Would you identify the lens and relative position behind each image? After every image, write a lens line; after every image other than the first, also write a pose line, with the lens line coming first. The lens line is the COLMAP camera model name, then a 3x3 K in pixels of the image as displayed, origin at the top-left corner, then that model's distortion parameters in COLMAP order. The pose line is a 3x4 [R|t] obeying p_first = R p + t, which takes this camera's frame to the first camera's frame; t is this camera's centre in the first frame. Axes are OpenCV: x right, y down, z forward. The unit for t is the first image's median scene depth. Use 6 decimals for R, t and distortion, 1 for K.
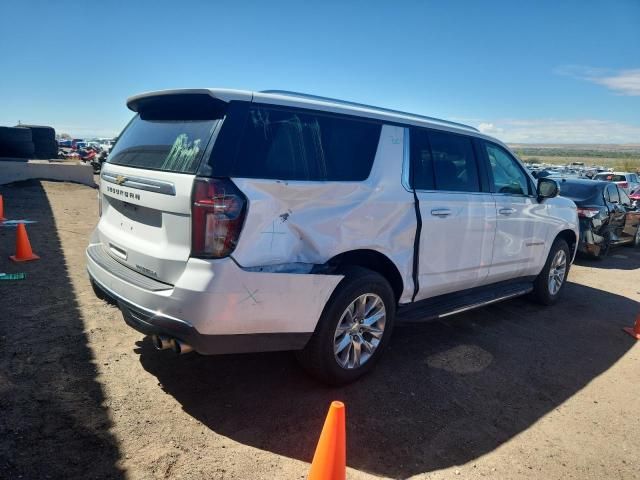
lens RADIAL K [[443.7, 0, 314.4], [0, 443.7, 238.6], [0, 0, 1]] dist [0.002194, -0.002859]
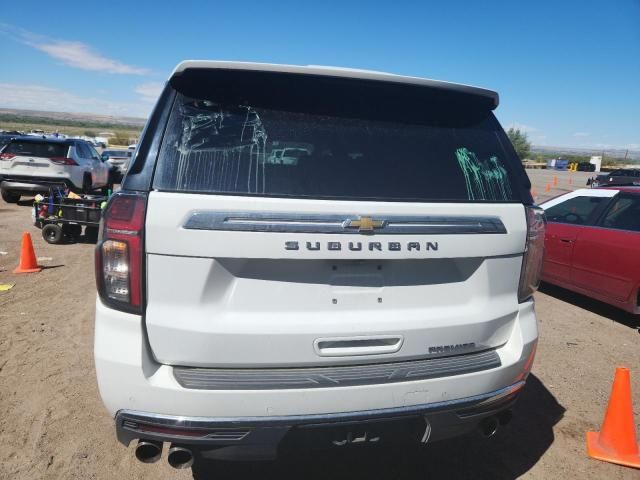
lens RADIAL K [[443.7, 0, 315.7], [0, 443.7, 235.9], [0, 0, 1]] dist [0.002194, -0.002859]
pose [[0.471463, -0.182101, 0.862880, -0.874629], [0.126269, 0.982306, 0.138314, -0.185107], [-0.872800, 0.043745, 0.486115, 0.712009]]
